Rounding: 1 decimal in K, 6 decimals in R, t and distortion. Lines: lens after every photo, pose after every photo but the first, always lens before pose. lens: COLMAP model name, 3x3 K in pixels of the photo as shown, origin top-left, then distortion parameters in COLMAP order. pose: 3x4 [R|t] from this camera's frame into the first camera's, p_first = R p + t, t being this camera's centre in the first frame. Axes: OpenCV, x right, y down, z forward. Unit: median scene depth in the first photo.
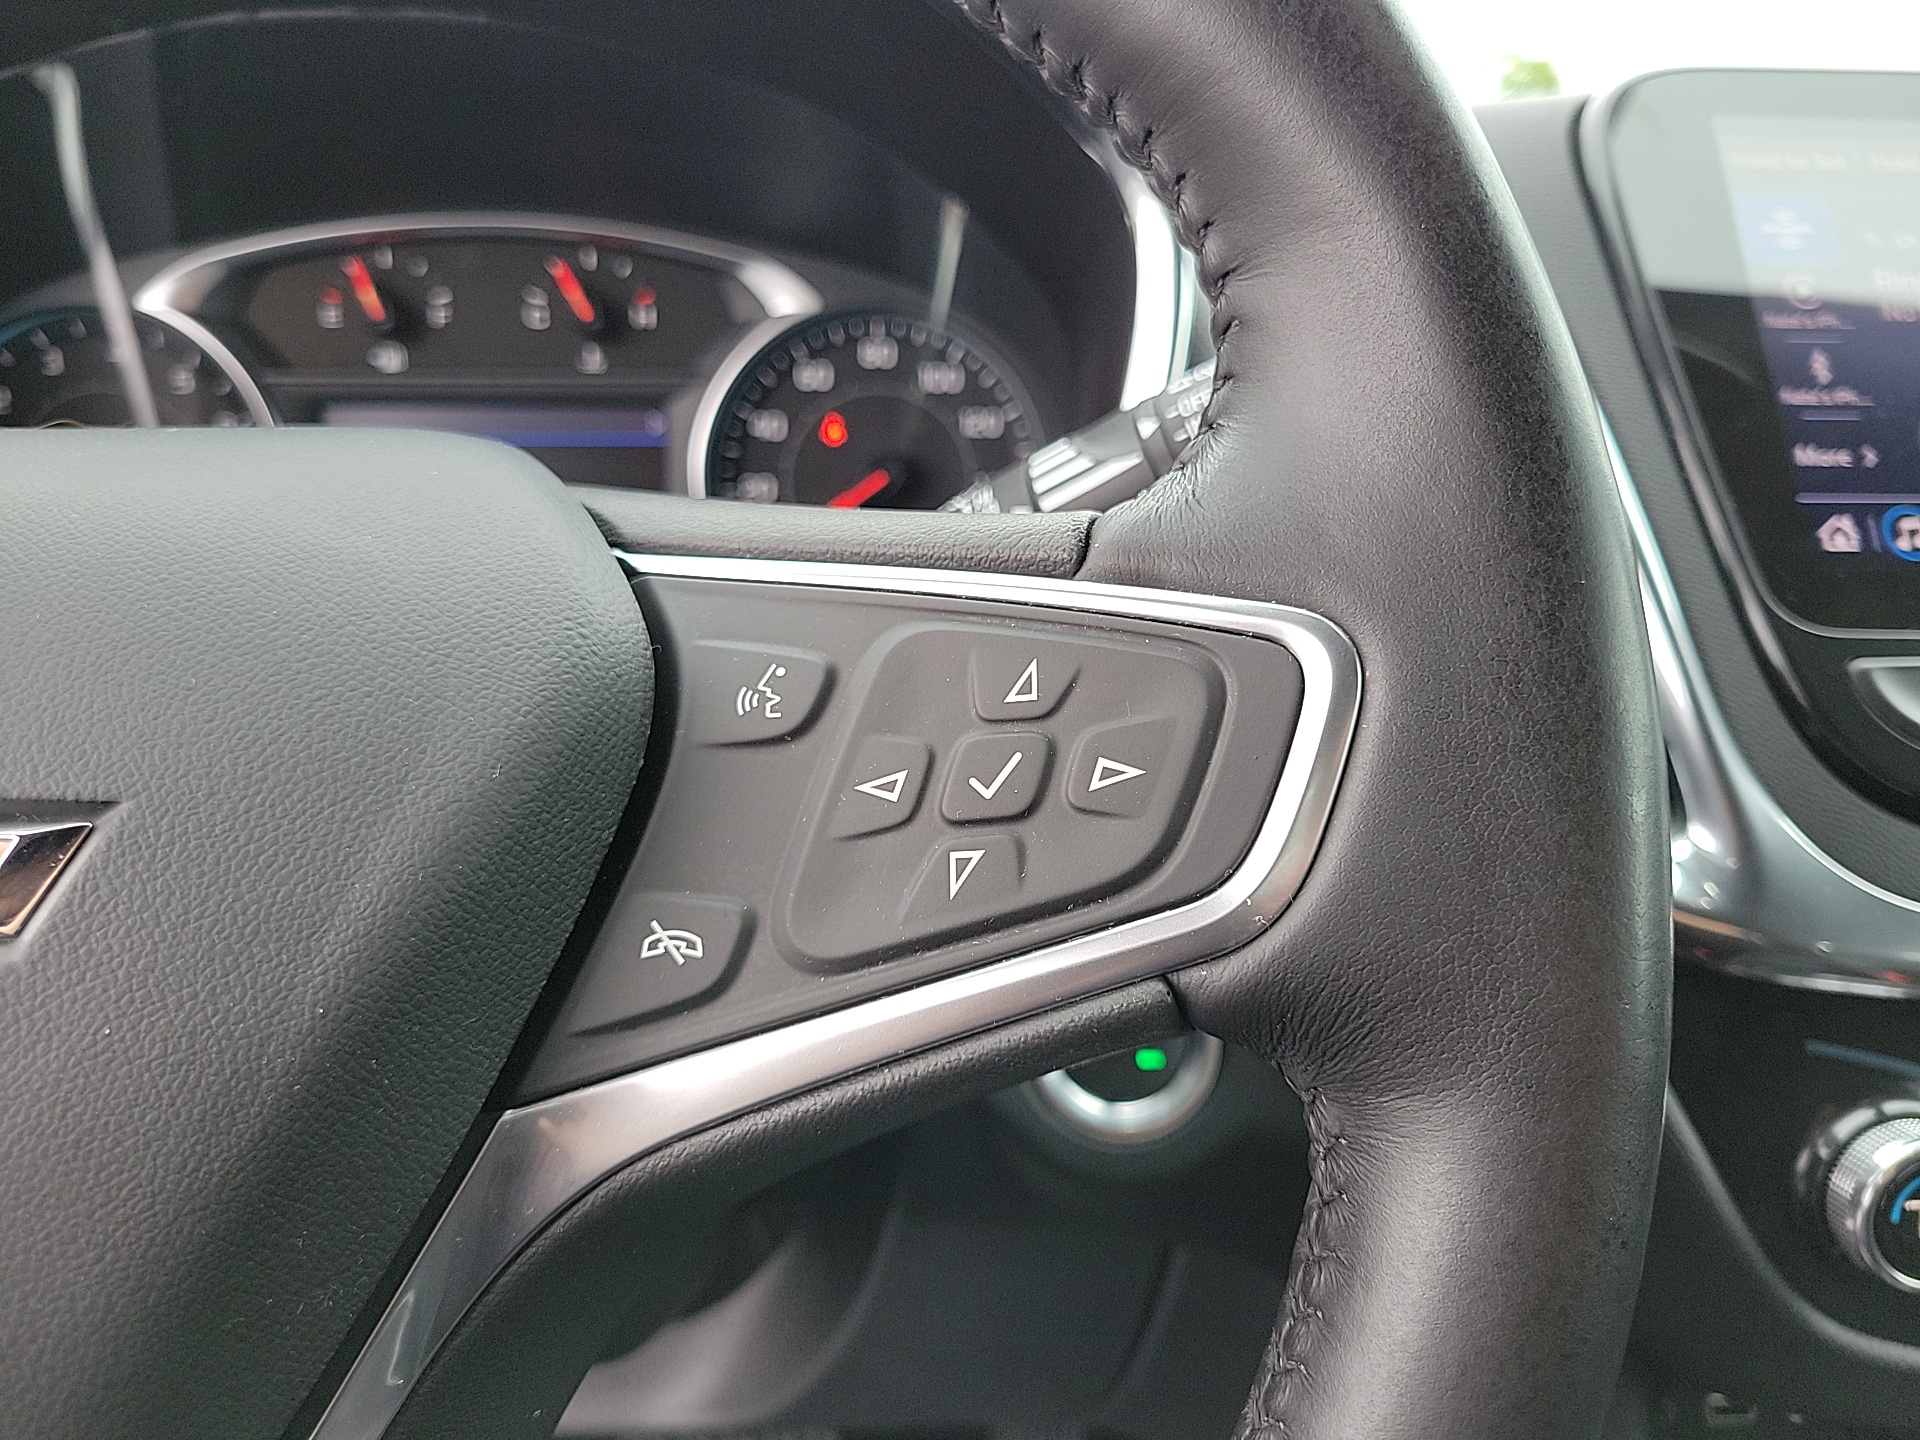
lens RADIAL K [[1461.3, 0, 957.8], [0, 1461.3, 678.0], [0, 0, 1]] dist [0.045896, -0.039914]
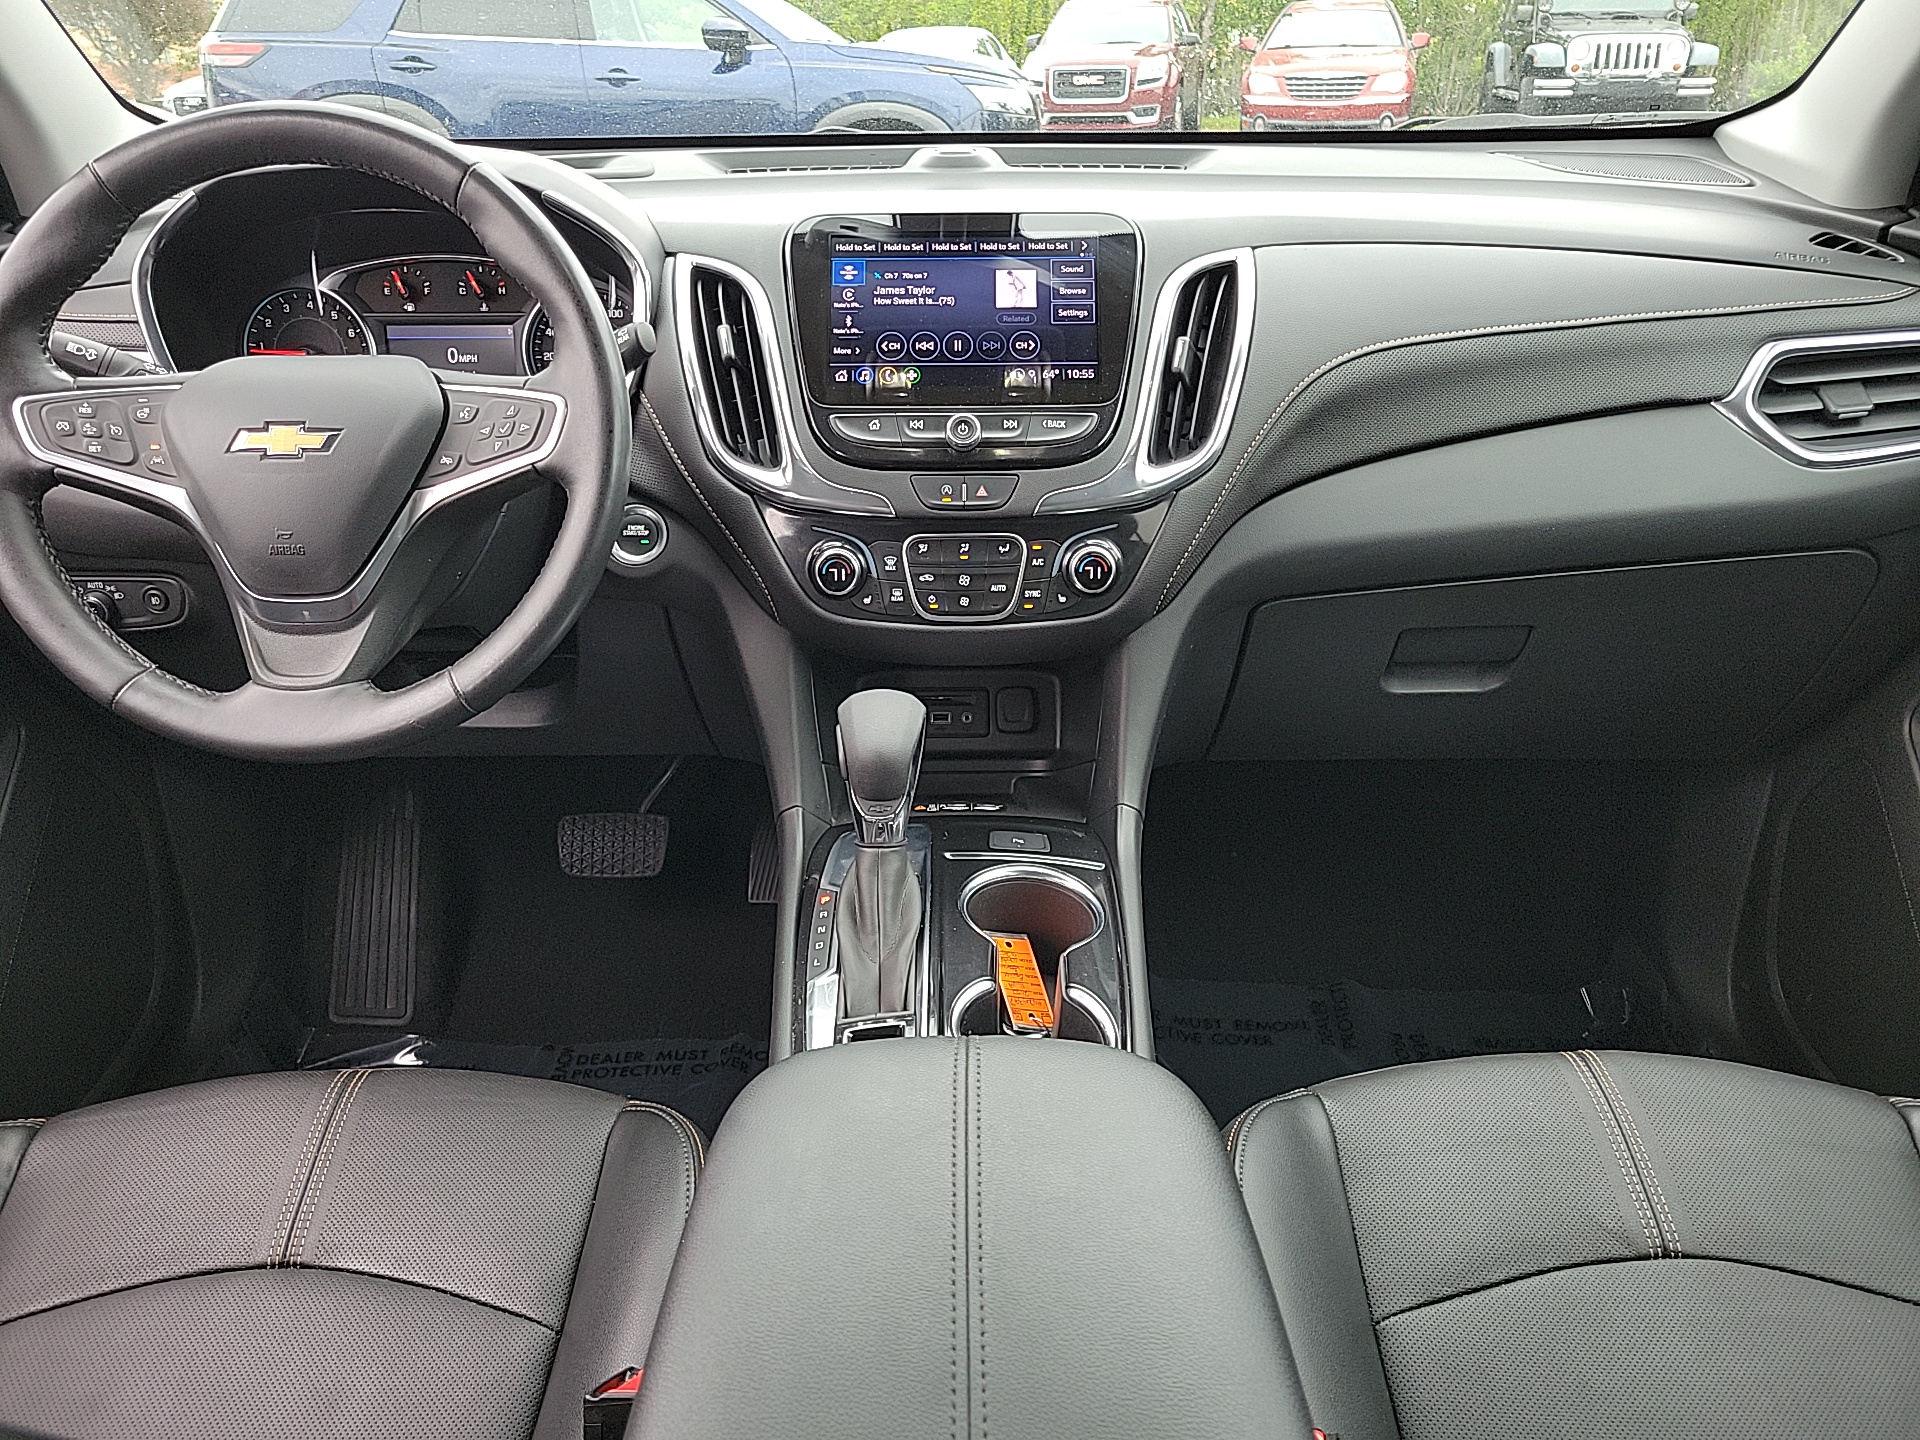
lens RADIAL K [[1461.3, 0, 961.8], [0, 1461.3, 701.1], [0, 0, 1]] dist [0.045896, -0.039914]
pose [[0.997622, 0.008314, -0.068415, 0.813525], [0.001136, 0.990579, 0.136938, 0.127151], [0.068909, -0.136690, 0.988214, -1.690482]]
